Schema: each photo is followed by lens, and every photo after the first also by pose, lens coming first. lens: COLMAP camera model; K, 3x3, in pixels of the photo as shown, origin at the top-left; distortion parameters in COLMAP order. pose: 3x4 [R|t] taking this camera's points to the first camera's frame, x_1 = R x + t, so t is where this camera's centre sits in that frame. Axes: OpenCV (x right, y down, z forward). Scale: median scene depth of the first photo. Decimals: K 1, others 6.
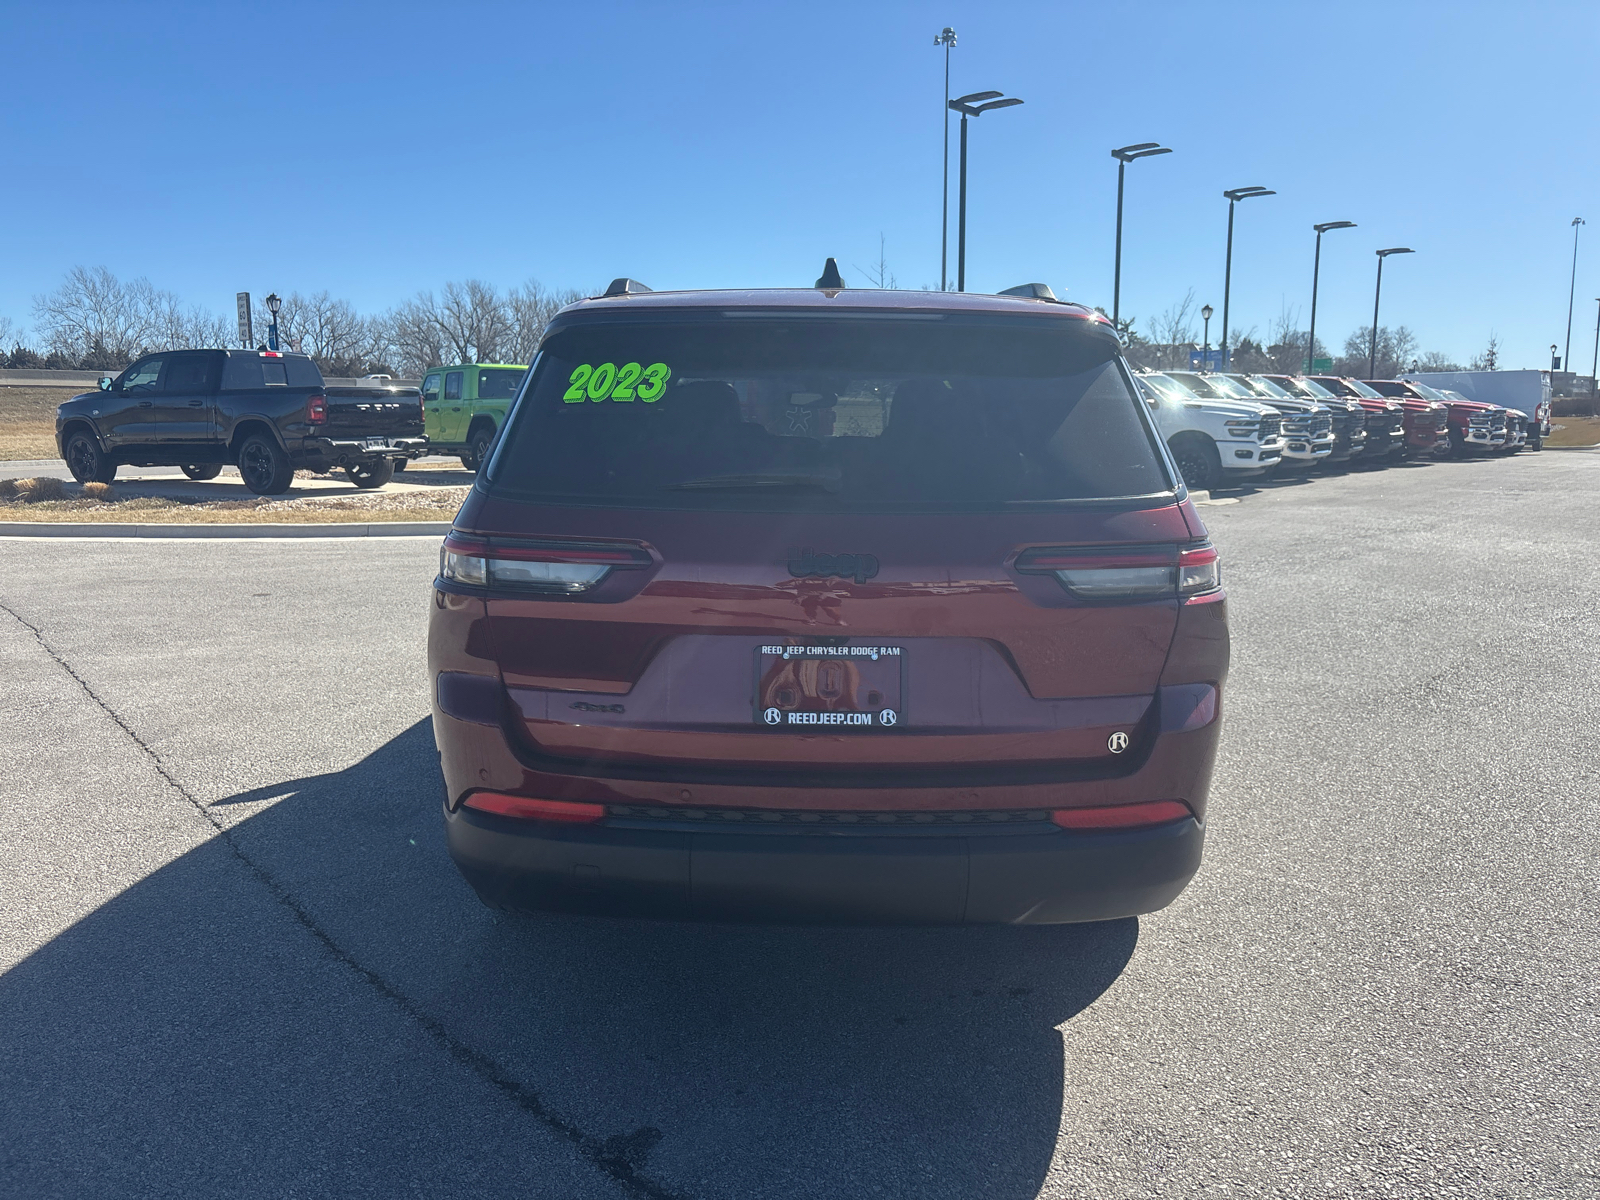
lens RADIAL K [[1220.8, 0, 795.8], [0, 1220.8, 609.7], [0, 0, 1]] dist [0.031704, -0.035525]
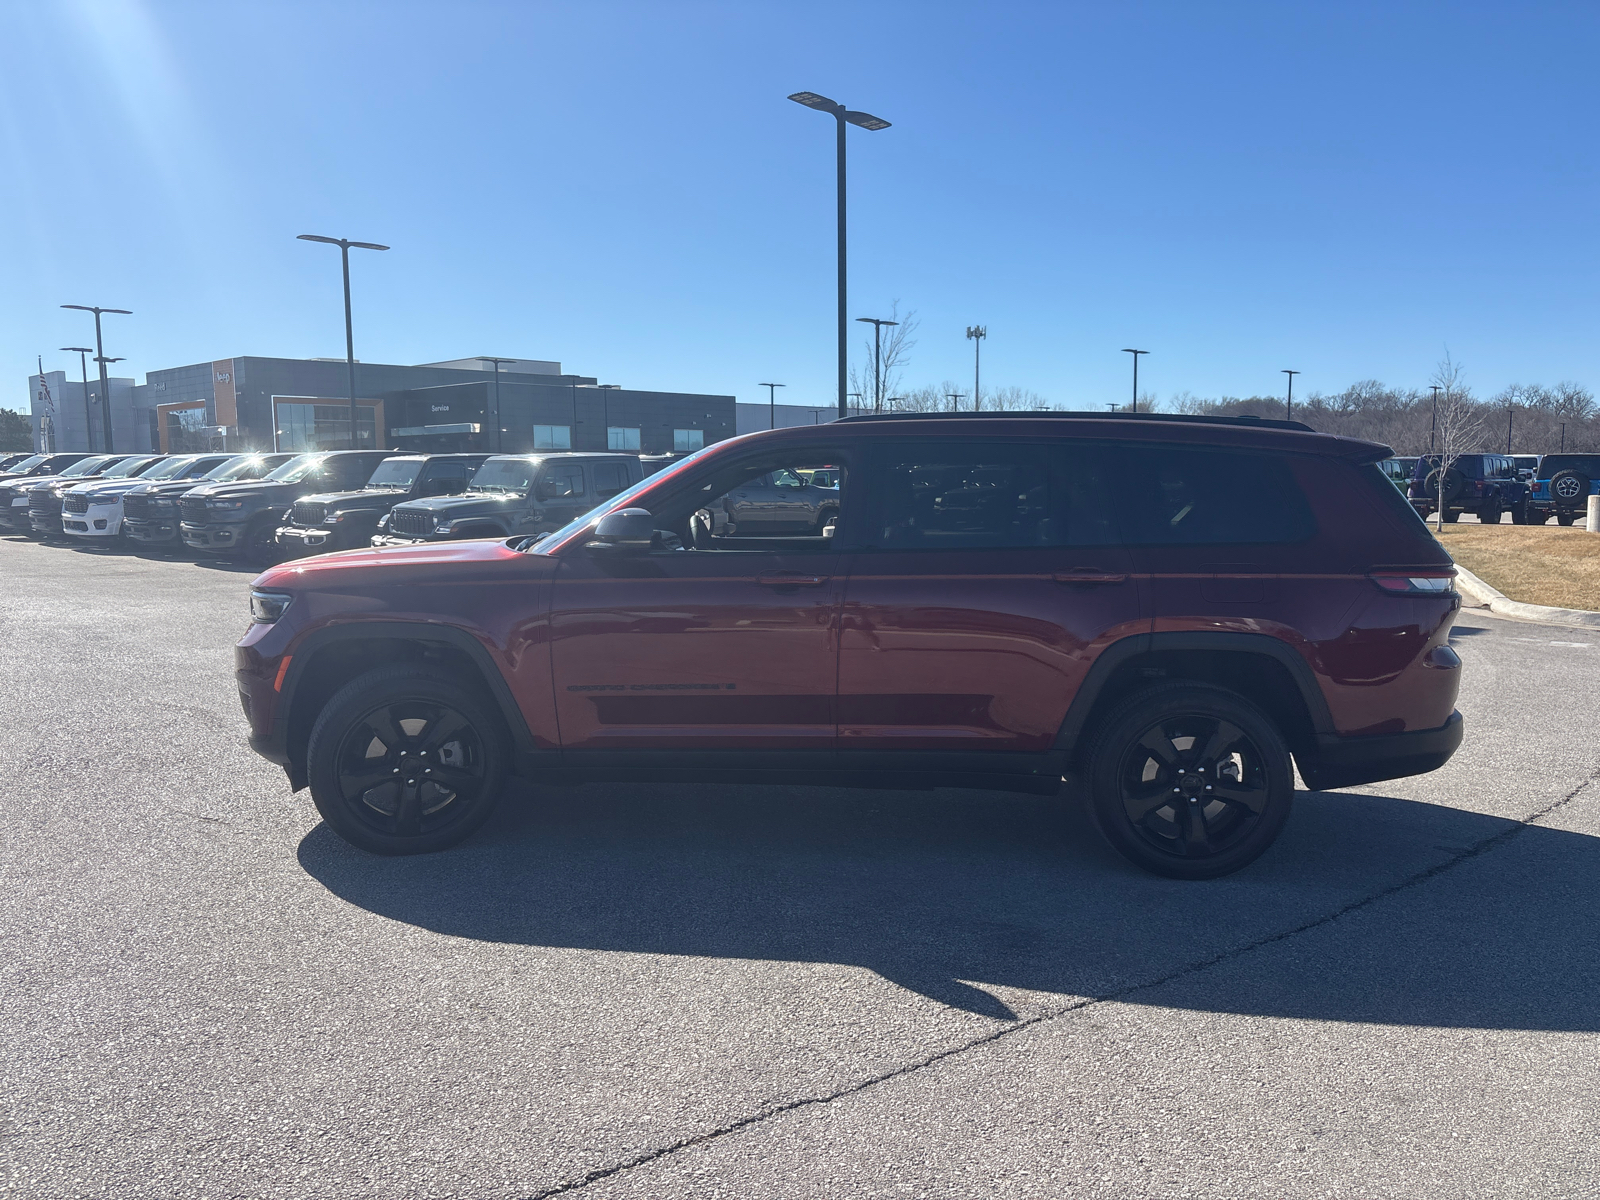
lens RADIAL K [[1220.8, 0, 800.0], [0, 1220.8, 586.7], [0, 0, 1]] dist [0.031704, -0.035525]
pose [[0.044013, -0.084672, 0.995436, -0.368648], [0.156778, 0.984642, 0.076822, -0.055662], [-0.986653, 0.152682, 0.056612, 0.317440]]
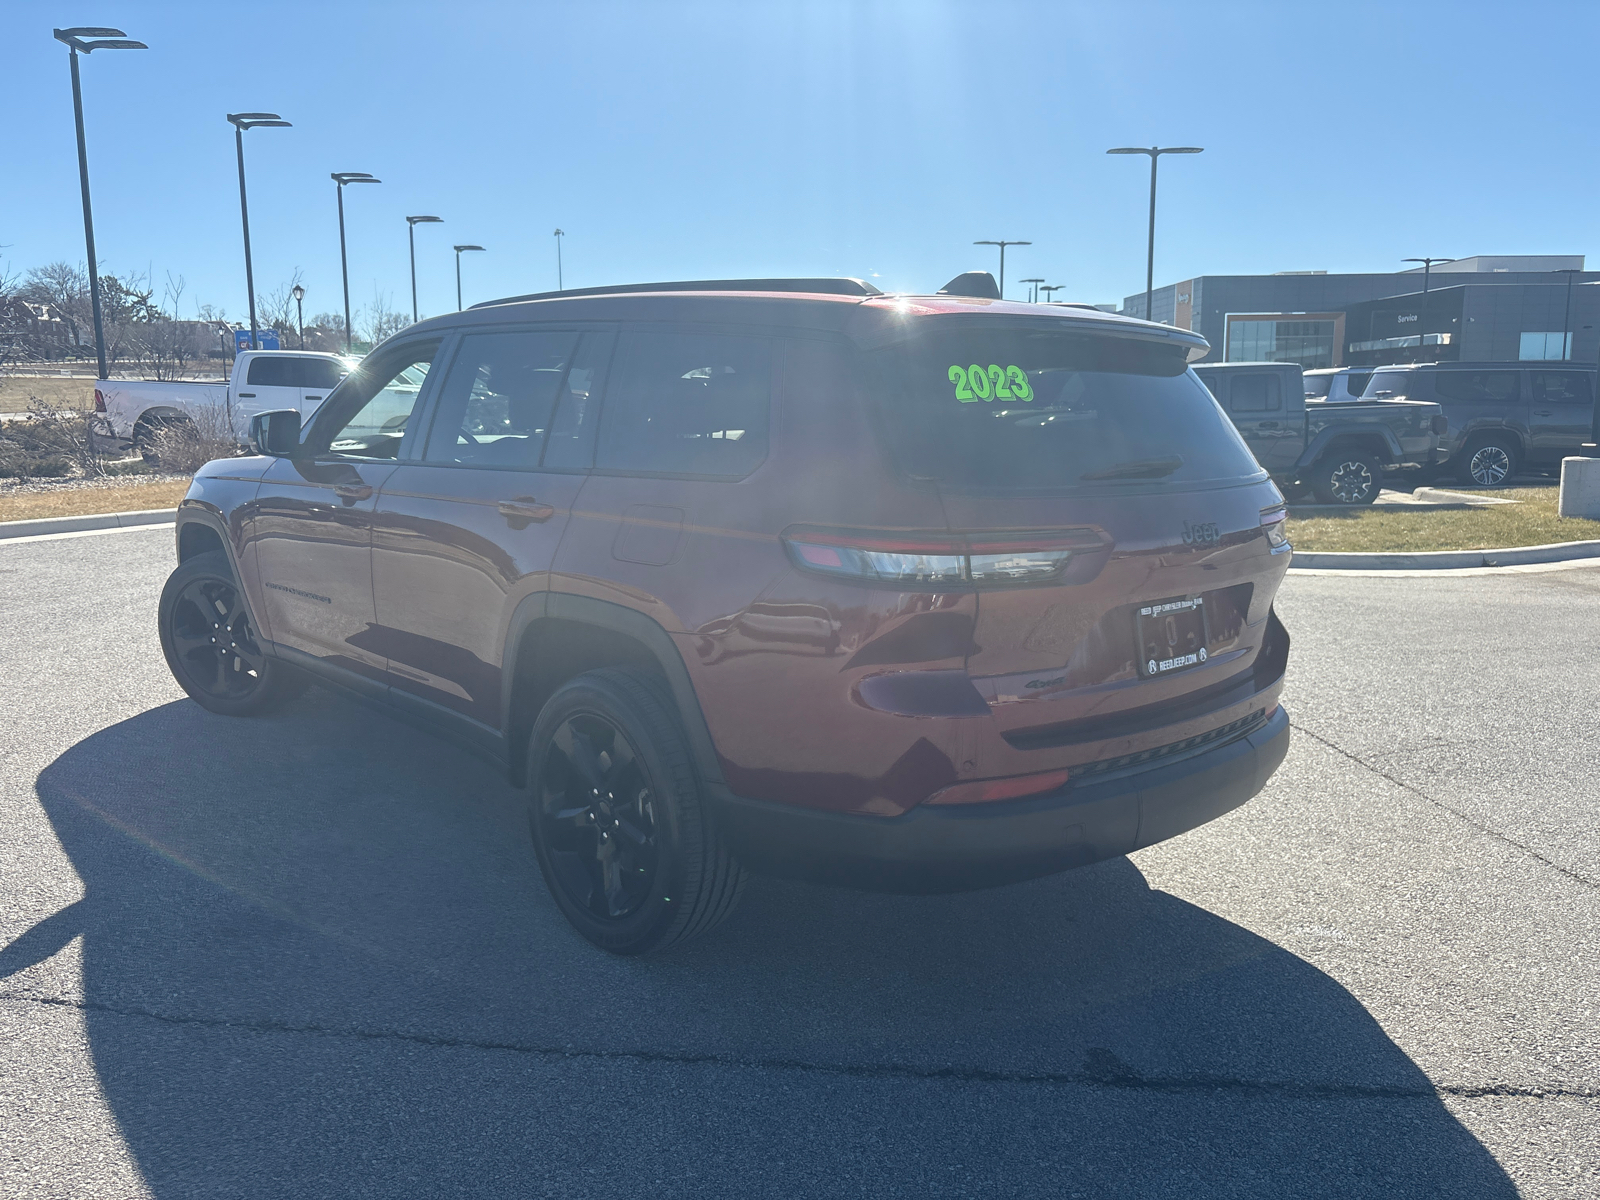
lens RADIAL K [[1220.8, 0, 801.9], [0, 1220.8, 594.0], [0, 0, 1]] dist [0.031704, -0.035525]
pose [[0.735444, -0.103240, 0.669674, -0.174462], [0.102366, 0.993910, 0.040805, -0.010951], [-0.669809, 0.038542, 0.741533, 0.056354]]
